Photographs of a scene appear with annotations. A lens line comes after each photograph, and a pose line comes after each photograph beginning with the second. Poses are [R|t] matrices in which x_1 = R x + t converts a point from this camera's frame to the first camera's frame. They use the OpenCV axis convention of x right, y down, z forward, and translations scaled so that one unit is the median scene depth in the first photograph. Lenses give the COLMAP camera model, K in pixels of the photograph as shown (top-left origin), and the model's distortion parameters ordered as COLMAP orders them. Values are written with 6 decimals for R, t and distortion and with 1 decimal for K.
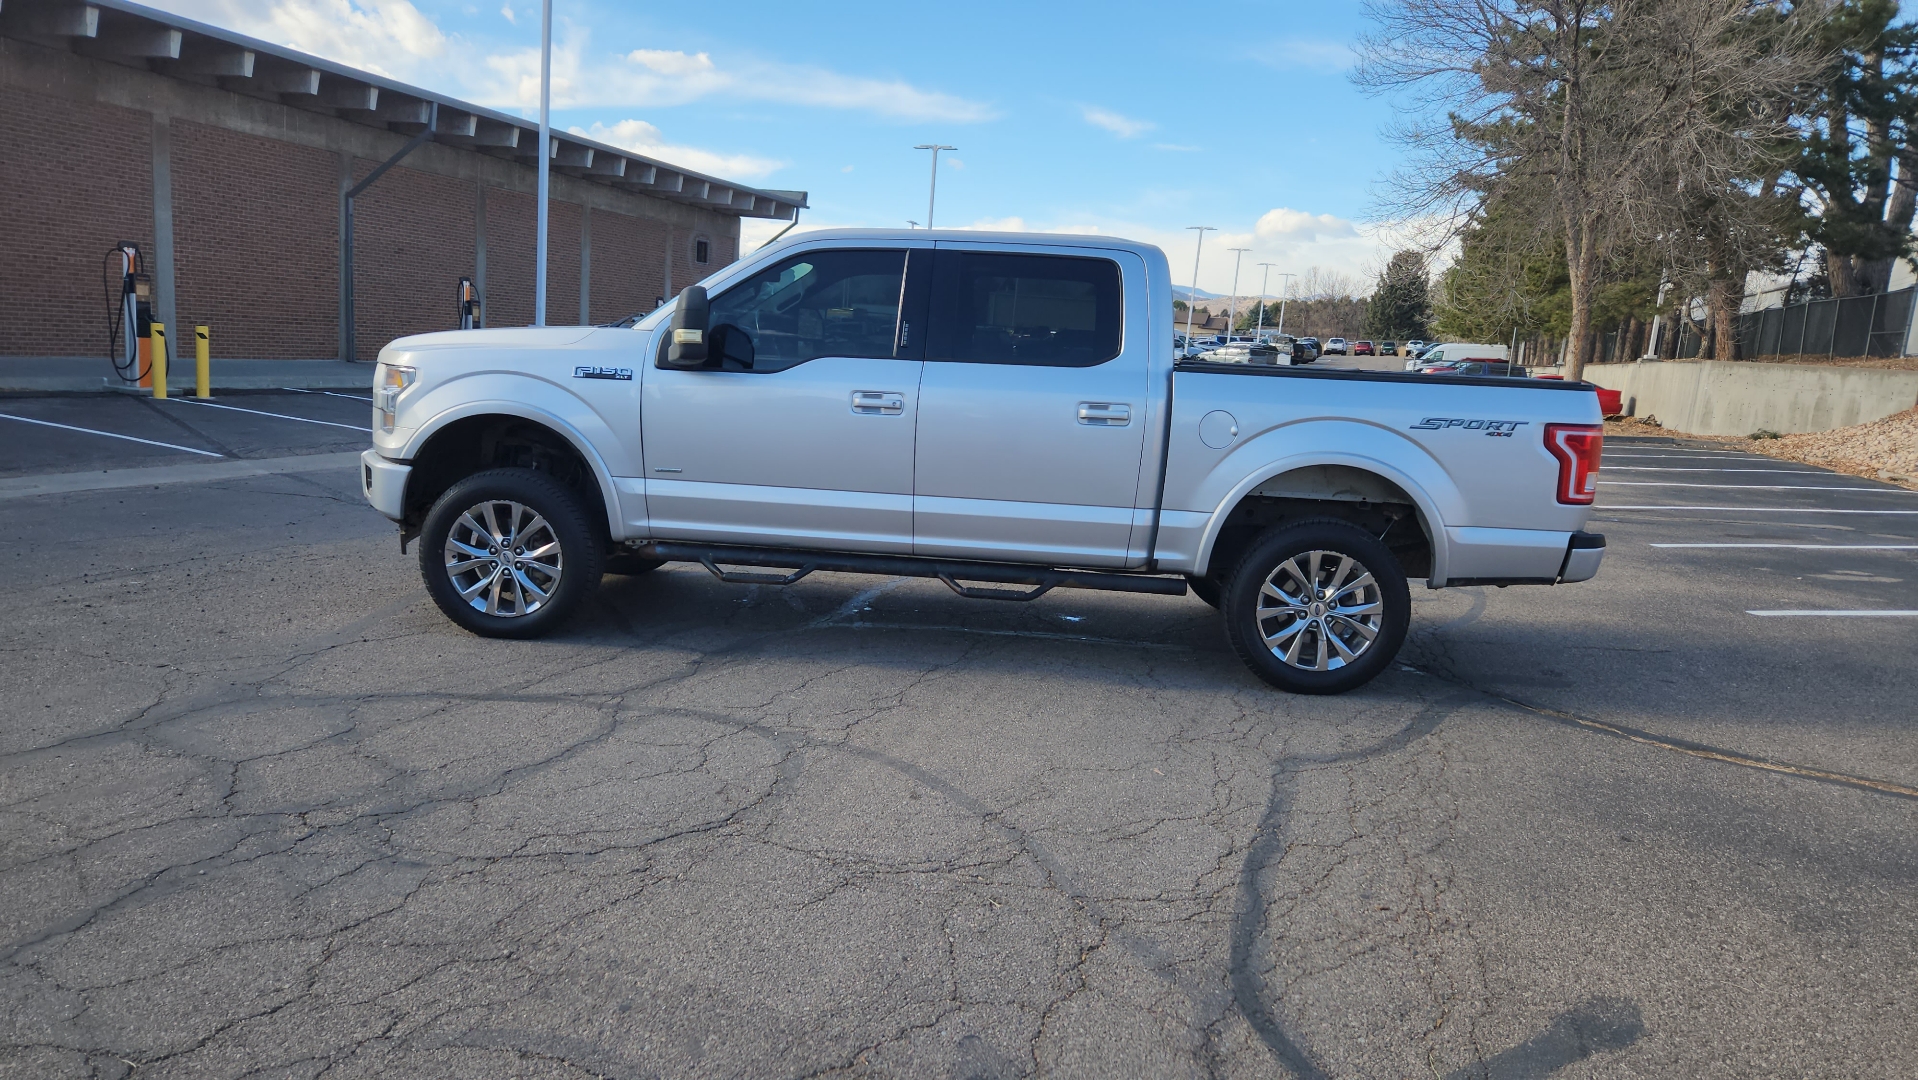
lens RADIAL K [[1283.8, 0, 930.5], [0, 1283.8, 547.2], [0, 0, 1]] dist [0.076564, -0.063643]
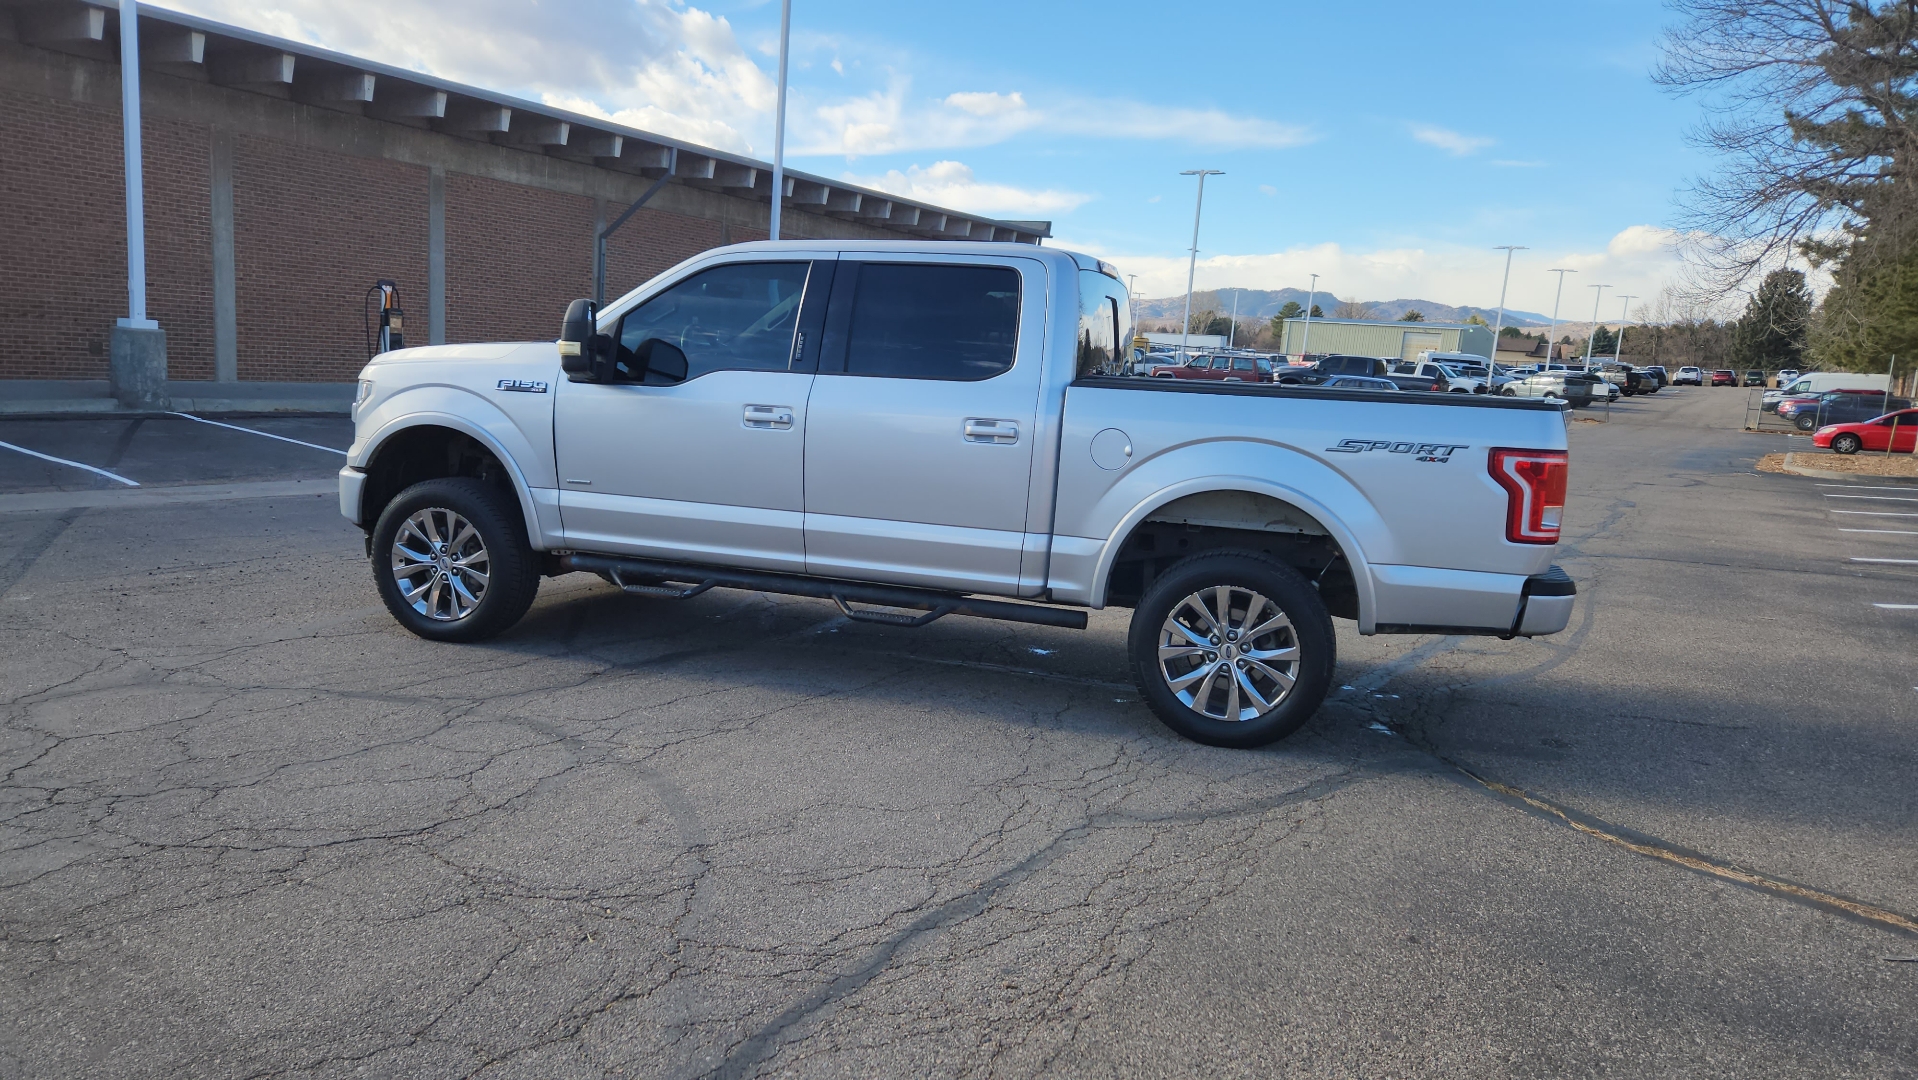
lens RADIAL K [[1282.6, 0, 919.6], [0, 1282.6, 541.9], [0, 0, 1]] dist [0.076307, -0.062880]
pose [[0.971622, 0.031331, -0.234455, 0.297776], [-0.037774, 0.999021, -0.023039, 0.000538], [0.233504, 0.031241, 0.971854, 0.079386]]
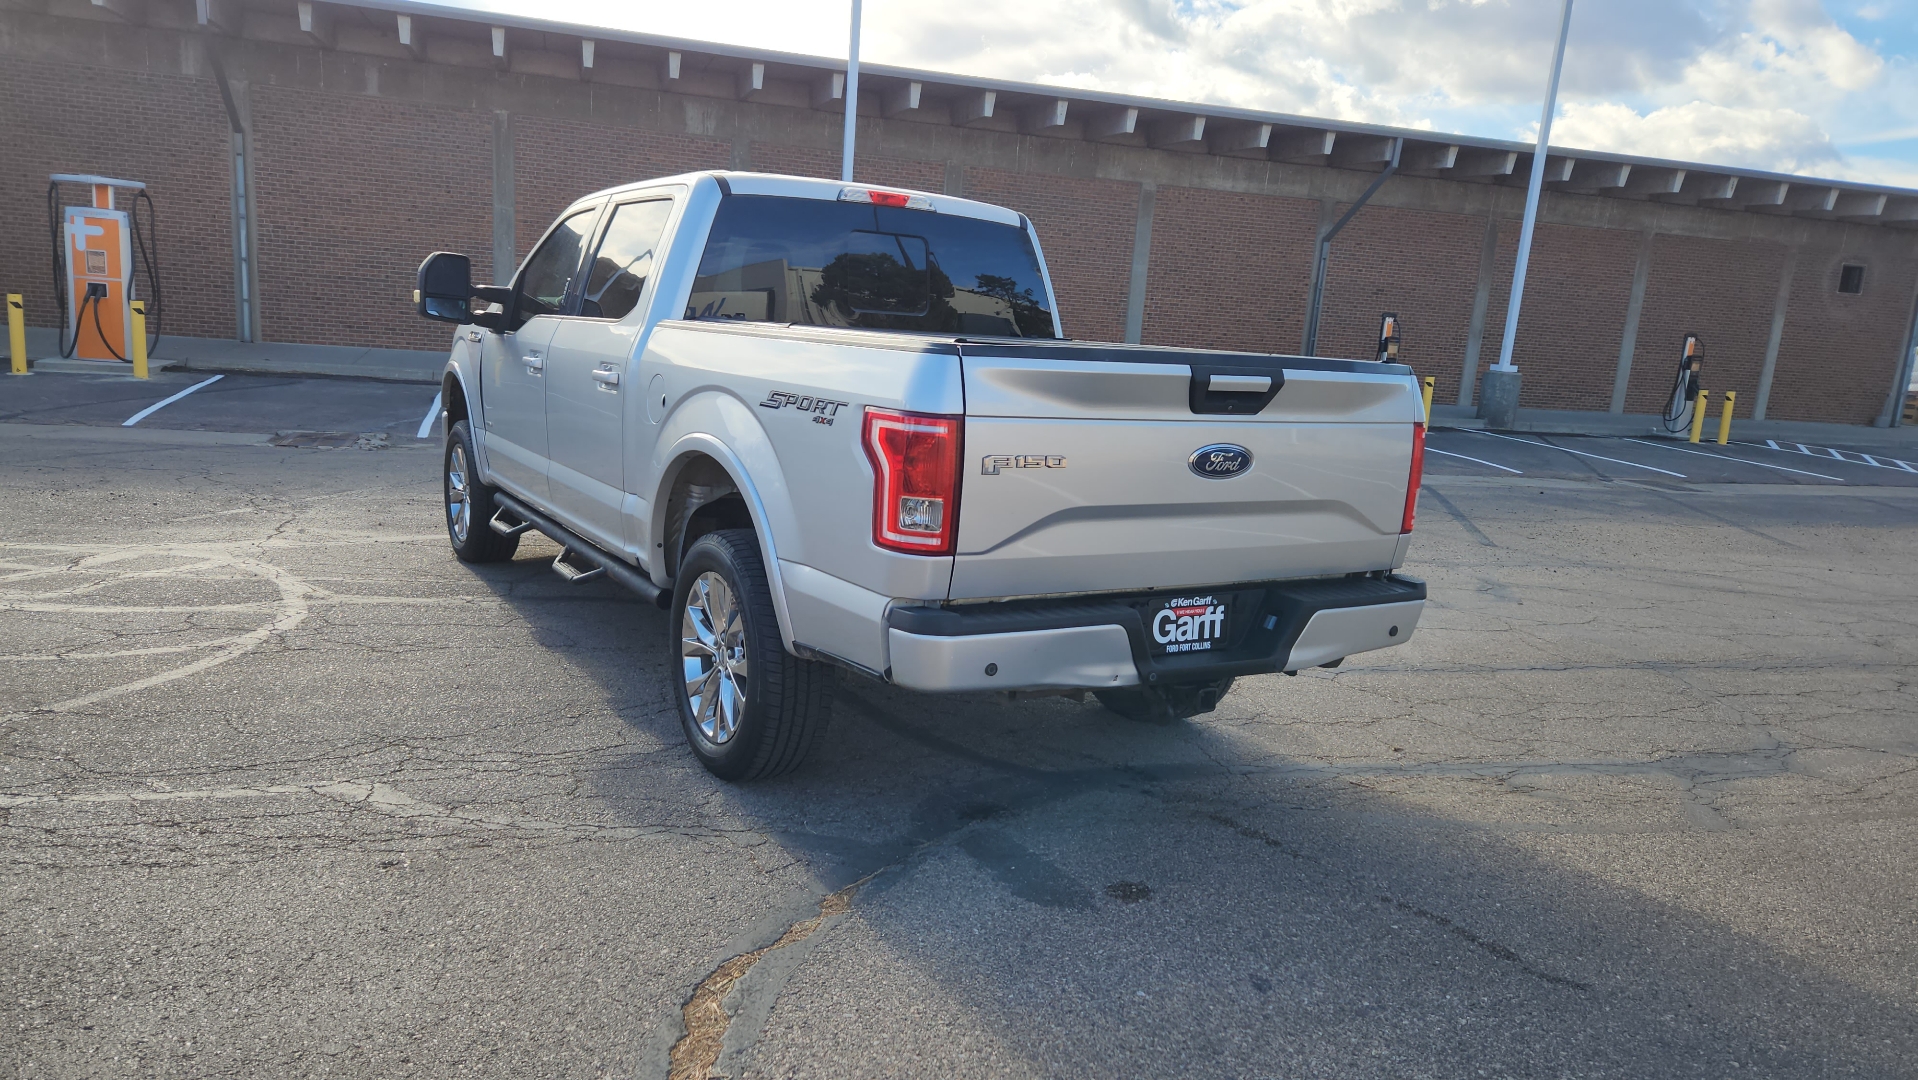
lens RADIAL K [[1276.0, 0, 919.8], [0, 1276.0, 544.0], [0, 0, 1]] dist [0.075215, -0.056686]
pose [[0.575680, 0.121496, -0.808598, 0.929462], [-0.160408, 0.986464, 0.034019, -0.055081], [0.801787, 0.110121, 0.587377, 0.662119]]
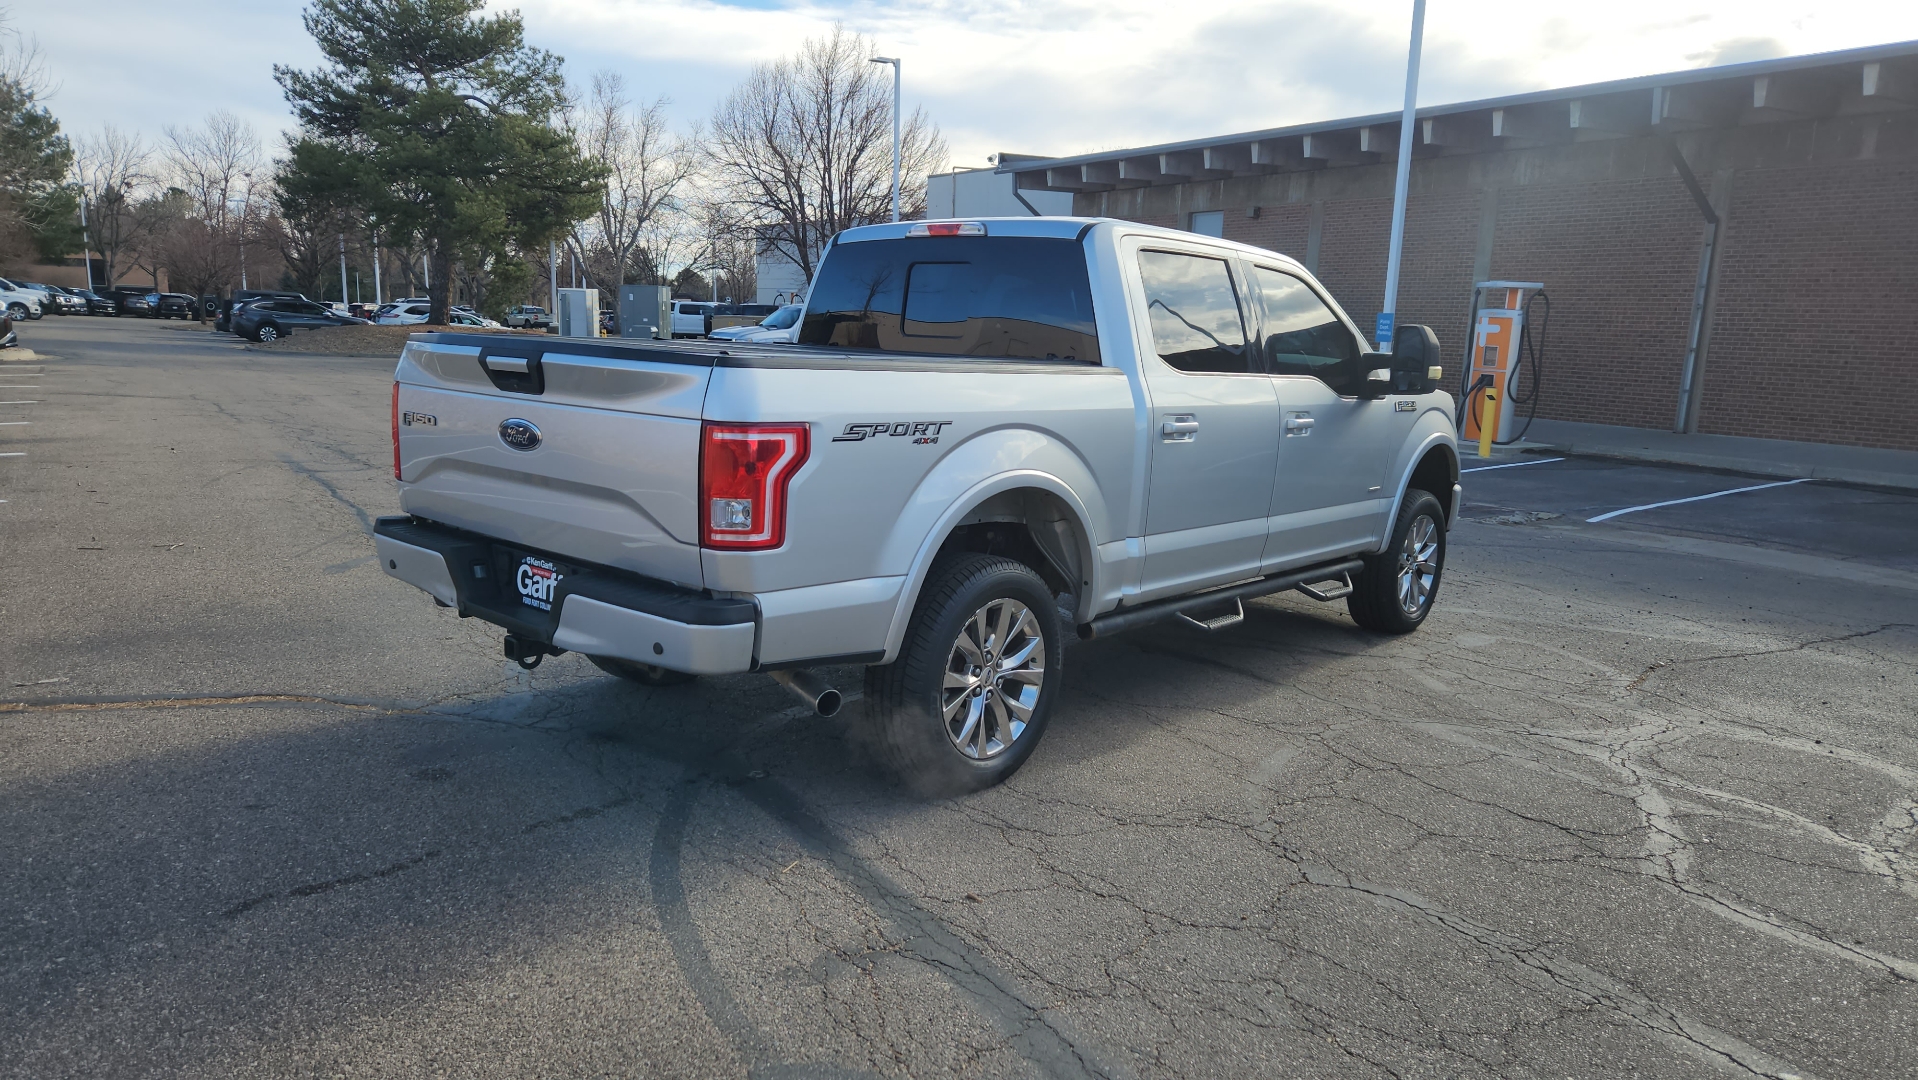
lens RADIAL K [[1279.4, 0, 949.6], [0, 1279.4, 544.0], [0, 0, 1]] dist [0.073060, -0.057009]
pose [[-0.597183, 0.049447, -0.800579, 0.931115], [-0.203179, 0.956221, 0.210619, -0.229843], [0.775945, 0.288439, -0.560993, 1.699609]]
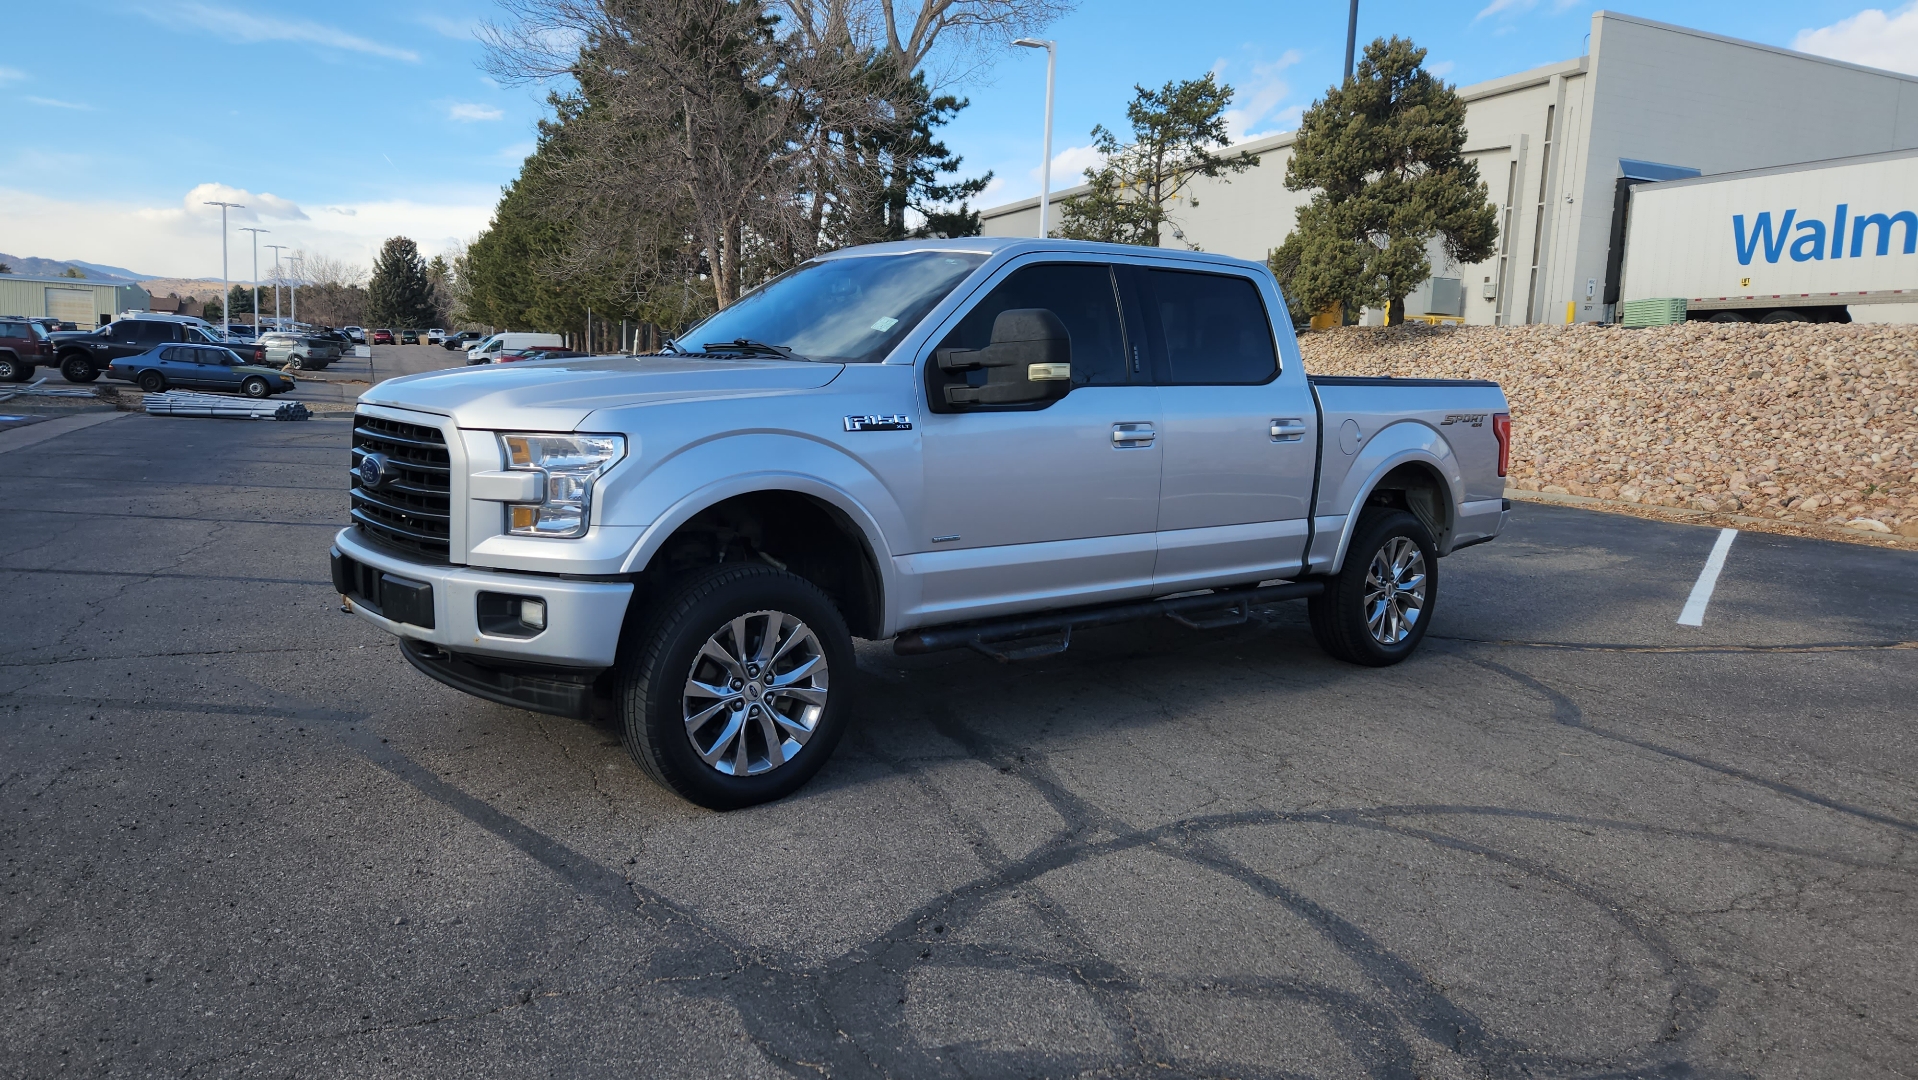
lens RADIAL K [[1284.3, 0, 920.6], [0, 1284.3, 534.1], [0, 0, 1]] dist [0.042443, -0.002487]
pose [[0.739554, -0.122647, 0.661829, -0.741978], [0.122228, 0.991382, 0.047137, -0.102911], [-0.661906, 0.046034, 0.748172, 0.424336]]
